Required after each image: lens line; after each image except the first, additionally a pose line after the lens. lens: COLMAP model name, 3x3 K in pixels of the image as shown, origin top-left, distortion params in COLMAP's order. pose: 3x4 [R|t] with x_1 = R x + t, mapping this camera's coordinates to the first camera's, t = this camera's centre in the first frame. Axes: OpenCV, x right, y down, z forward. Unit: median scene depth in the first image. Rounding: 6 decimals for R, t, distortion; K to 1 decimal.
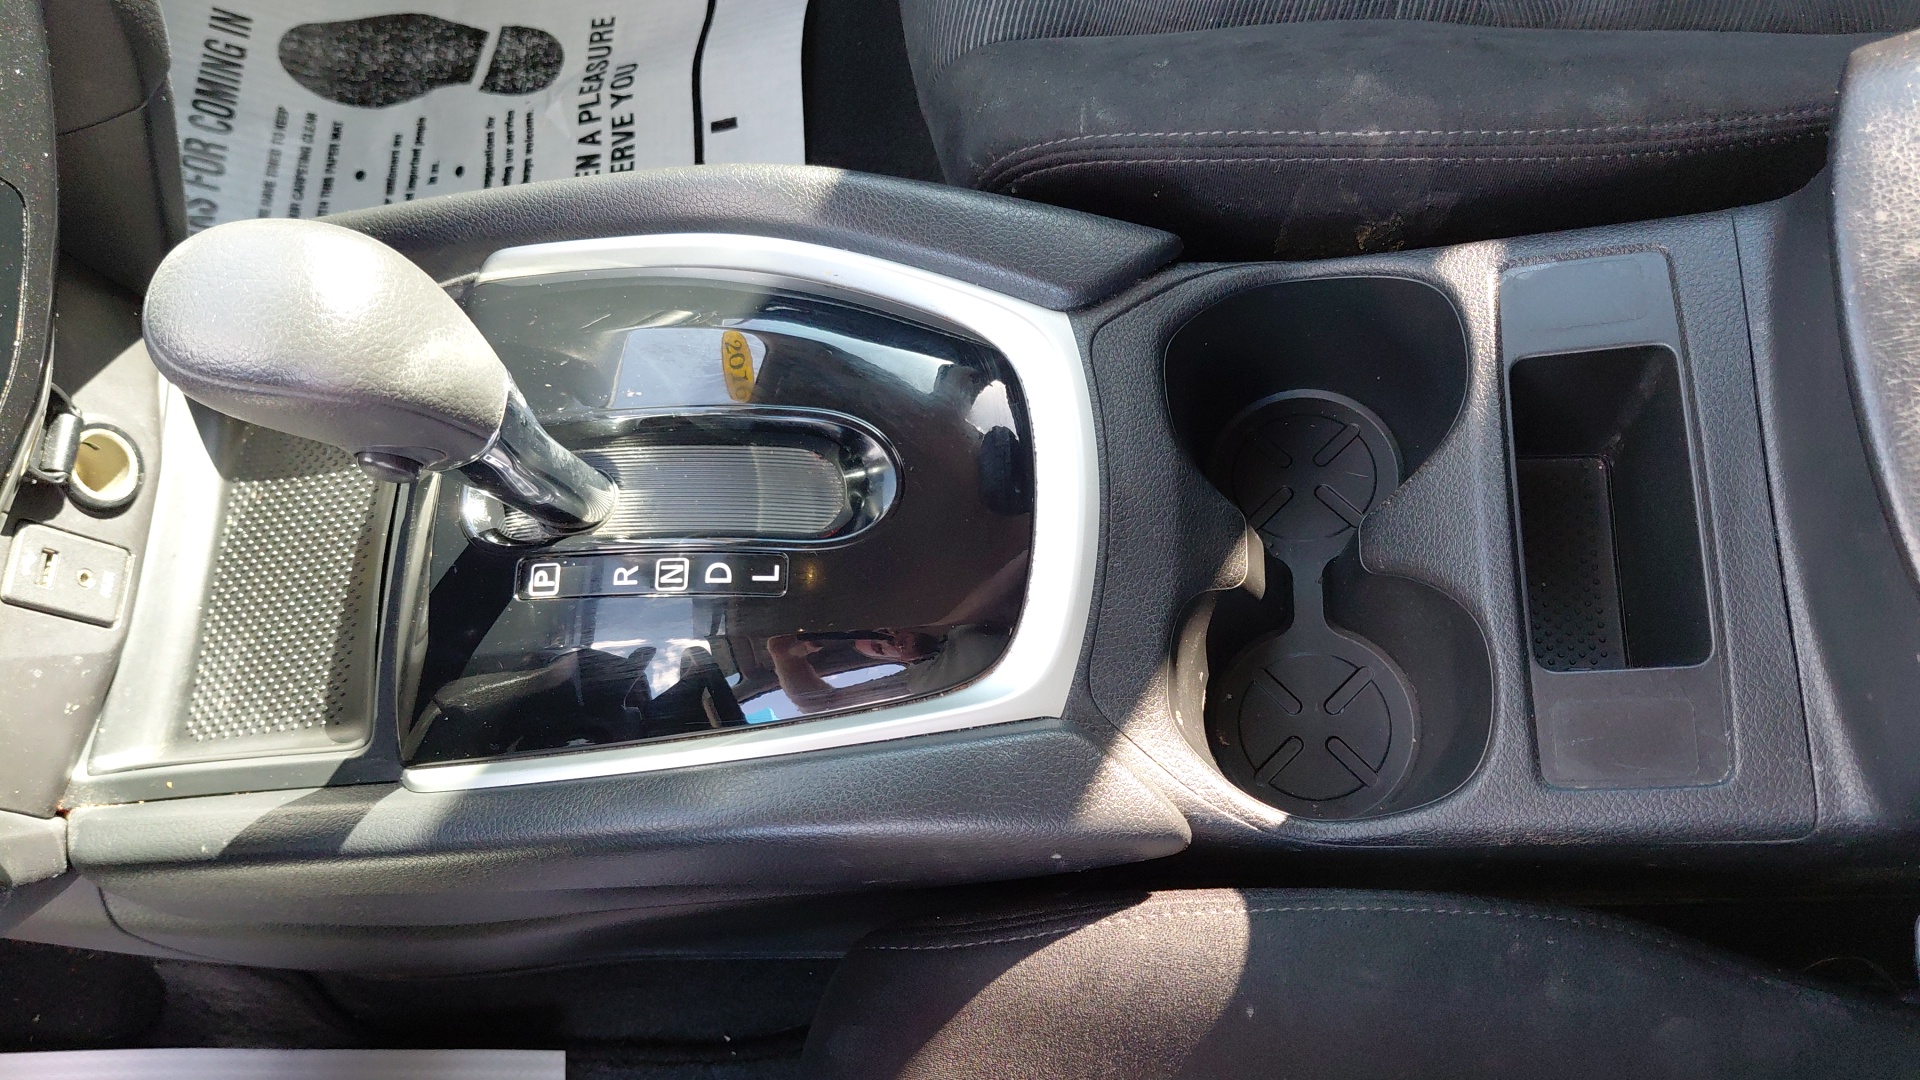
lens RADIAL K [[1471.0, 0, 952.4], [0, 1471.0, 540.2], [0, 0, 1]] dist [0.036304, -0.075724]
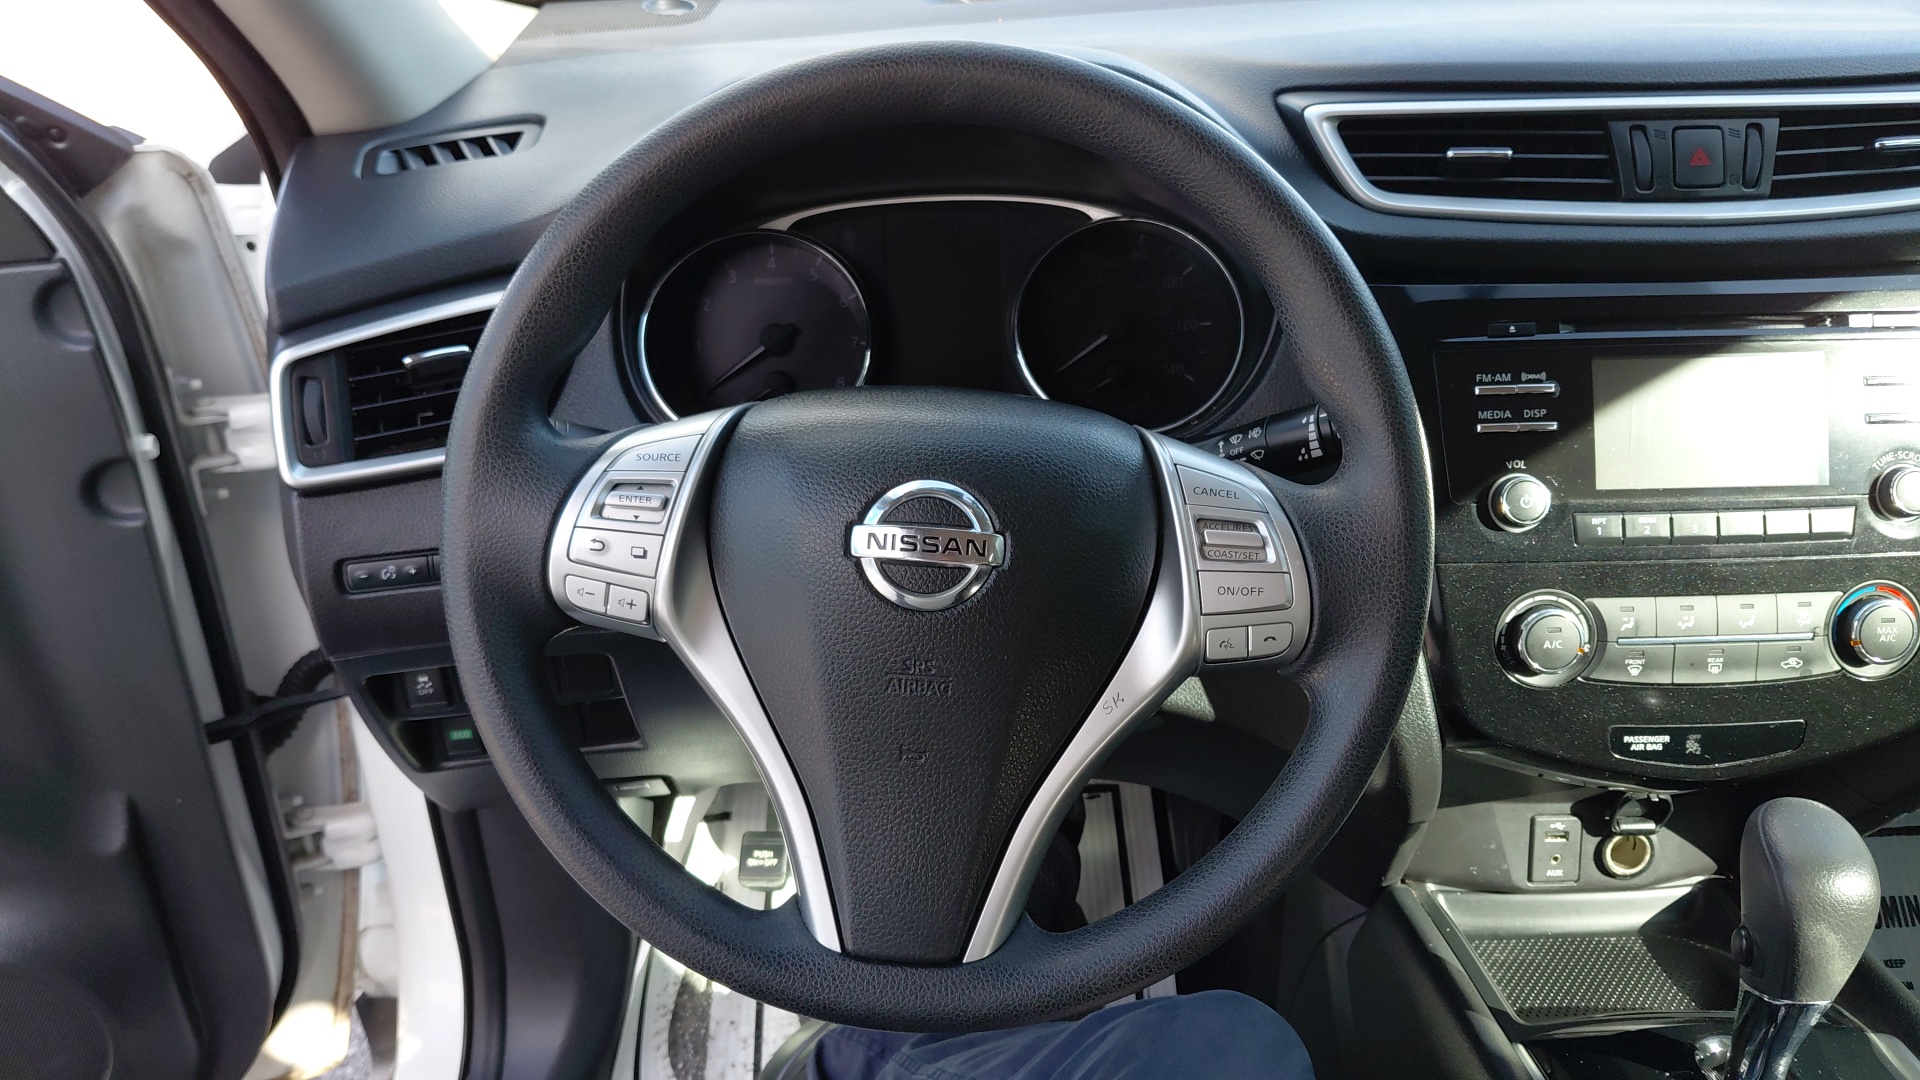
lens RADIAL K [[1471.0, 0, 970.9], [0, 1471.0, 538.9], [0, 0, 1]] dist [0.036304, -0.075724]
pose [[0.053543, 0.634294, -0.771236, 0.405057], [-0.947973, 0.275010, 0.160365, 0.270661], [0.313816, 0.722524, 0.616018, -0.458546]]
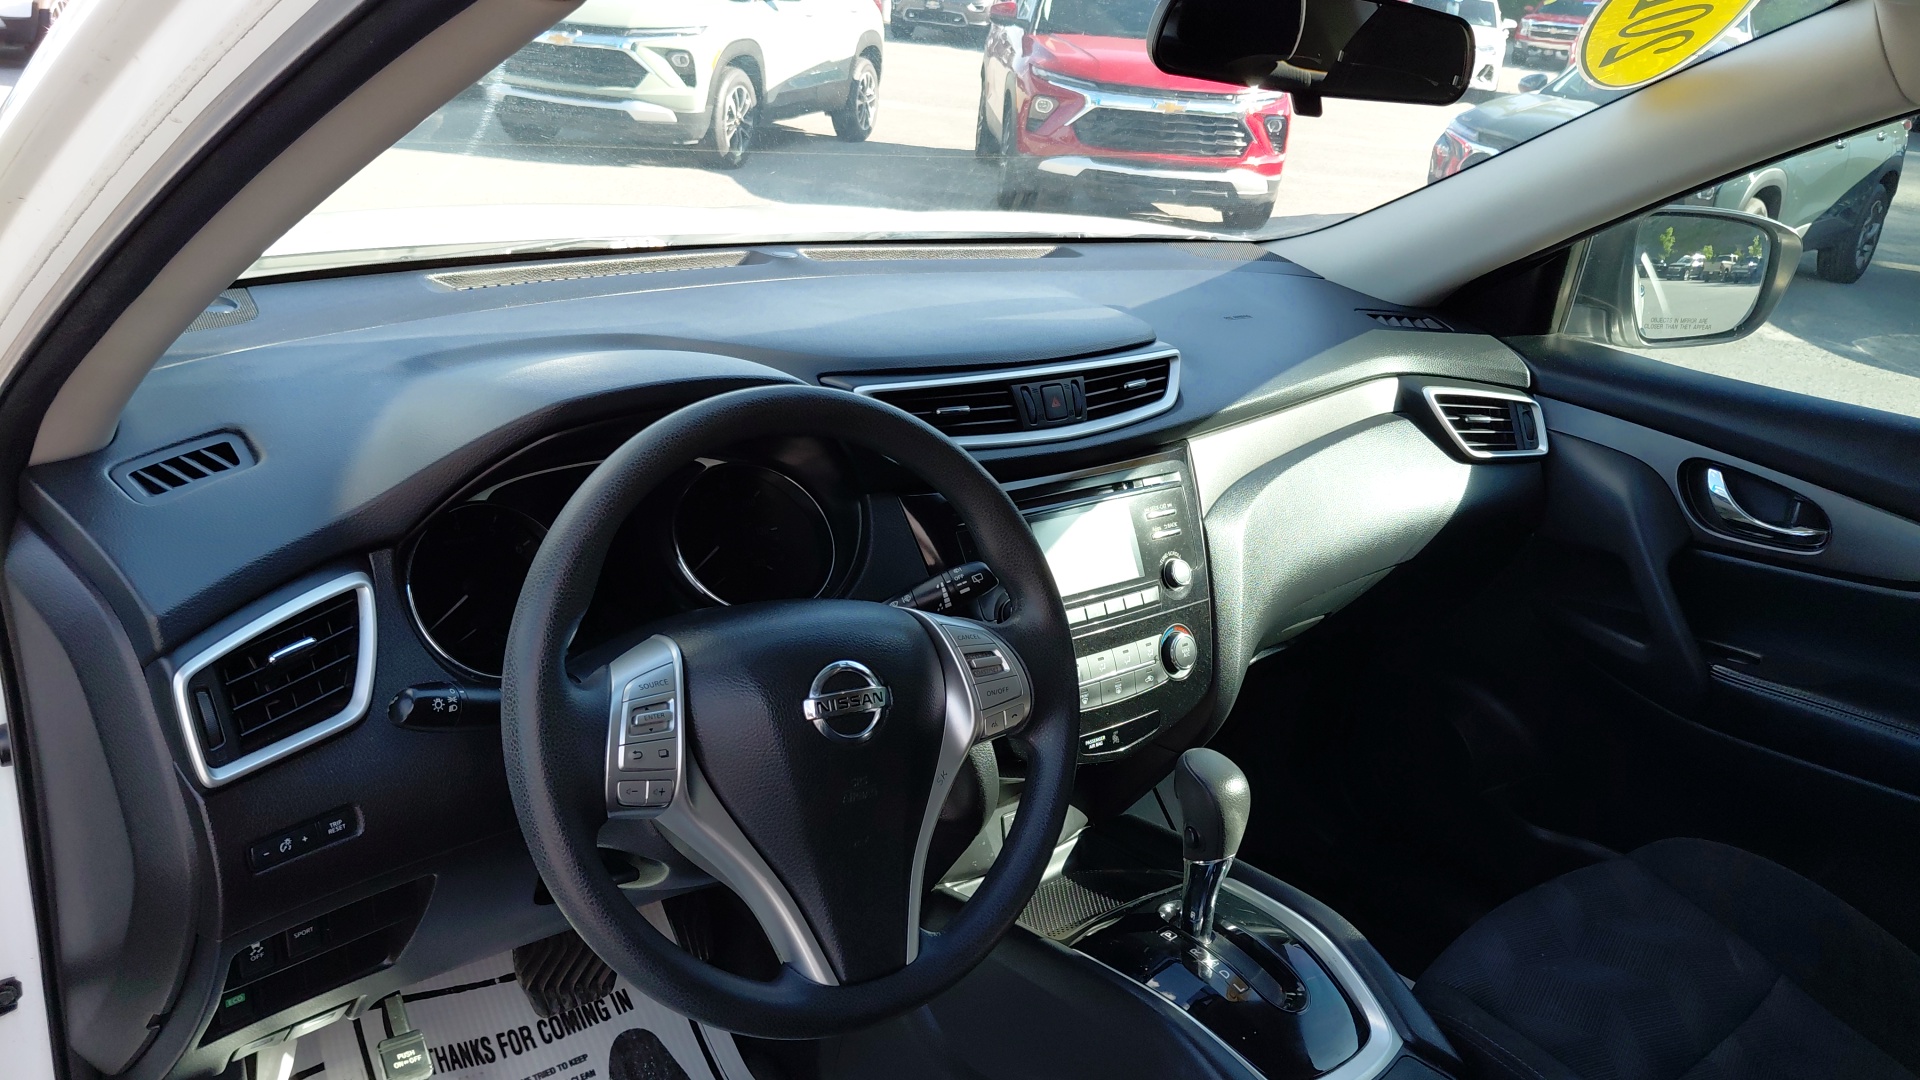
lens RADIAL K [[1471.0, 0, 942.0], [0, 1471.0, 523.2], [0, 0, 1]] dist [0.036304, -0.075724]
pose [[0.636052, 0.498287, -0.589193, 0.525577], [-0.771609, 0.418225, -0.479278, 1.065186], [0.007597, 0.759472, 0.650495, -1.017555]]
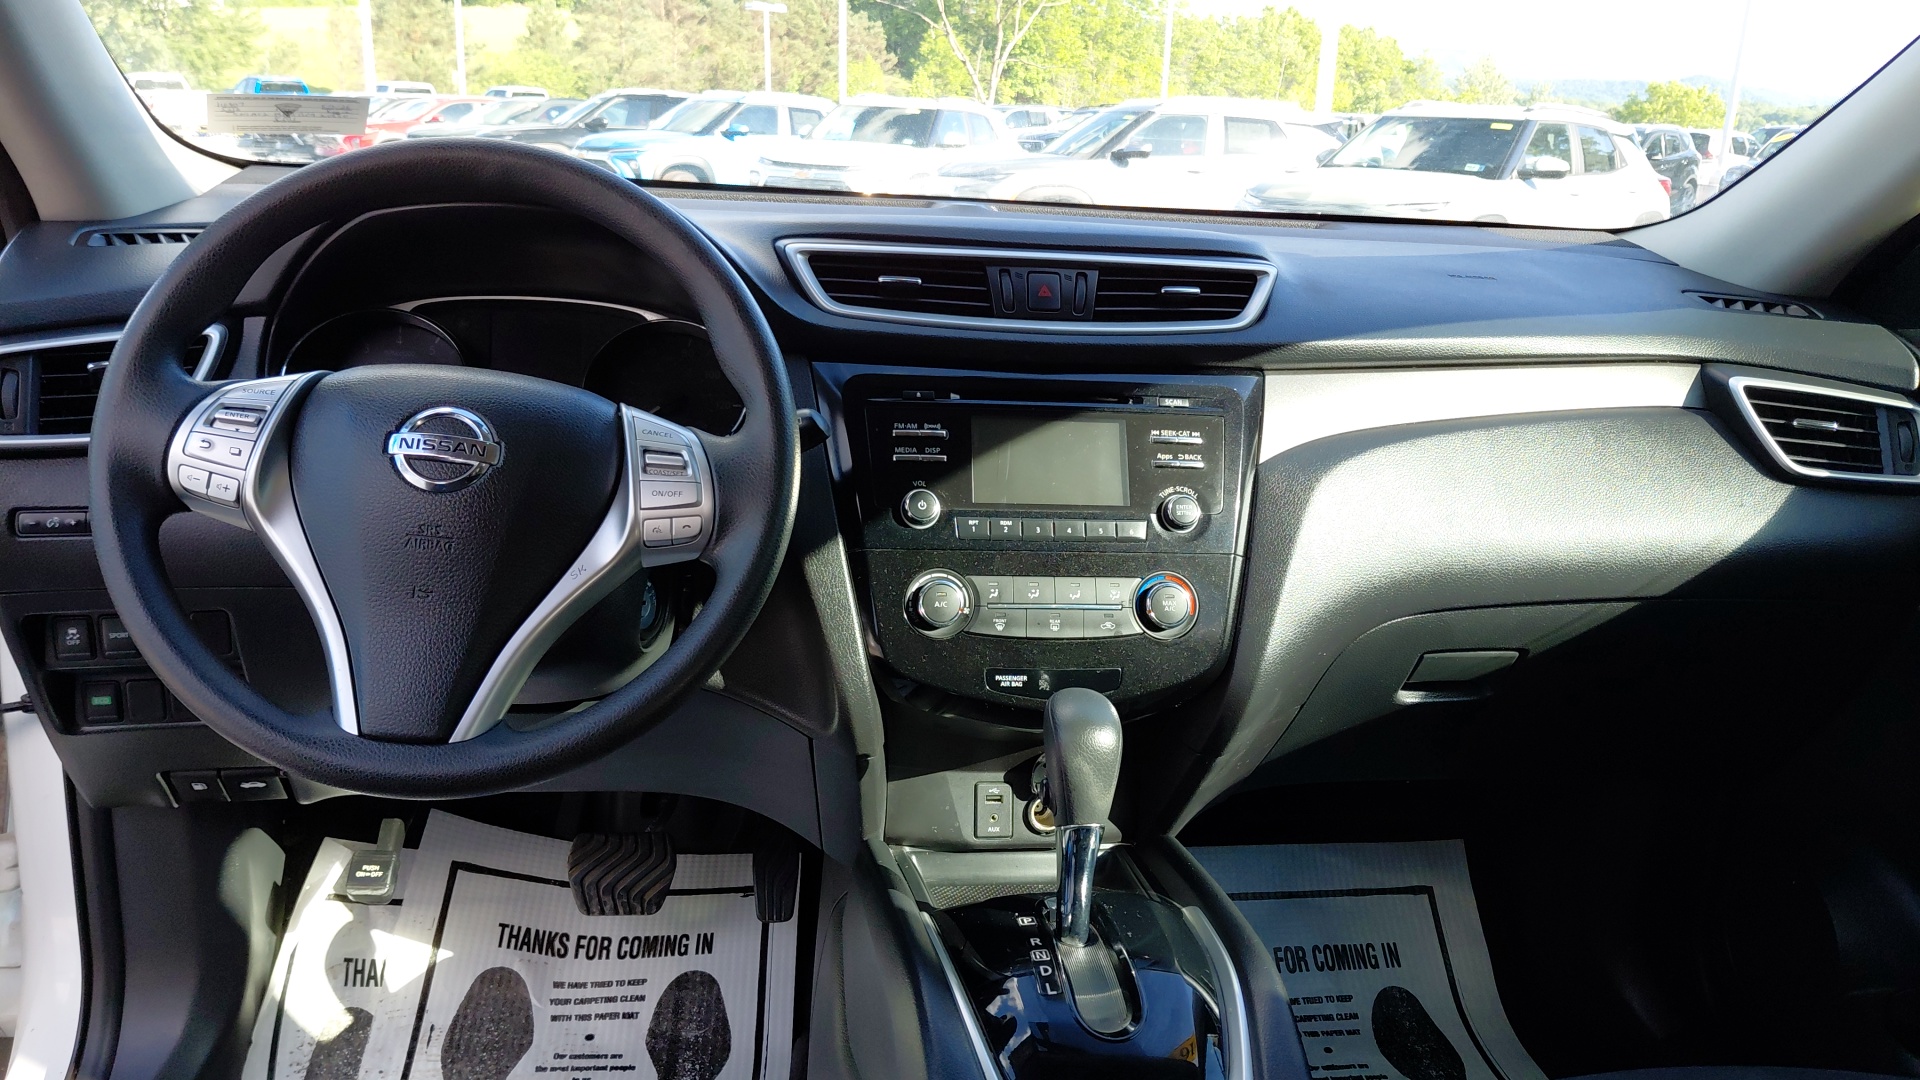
lens RADIAL K [[1471.0, 0, 1005.0], [0, 1471.0, 545.7], [0, 0, 1]] dist [0.036304, -0.075724]
pose [[0.179634, 0.457070, -0.871102, 1.069659], [-0.962452, 0.264851, -0.059503, 0.032104], [0.203515, 0.849082, 0.487485, -0.373291]]
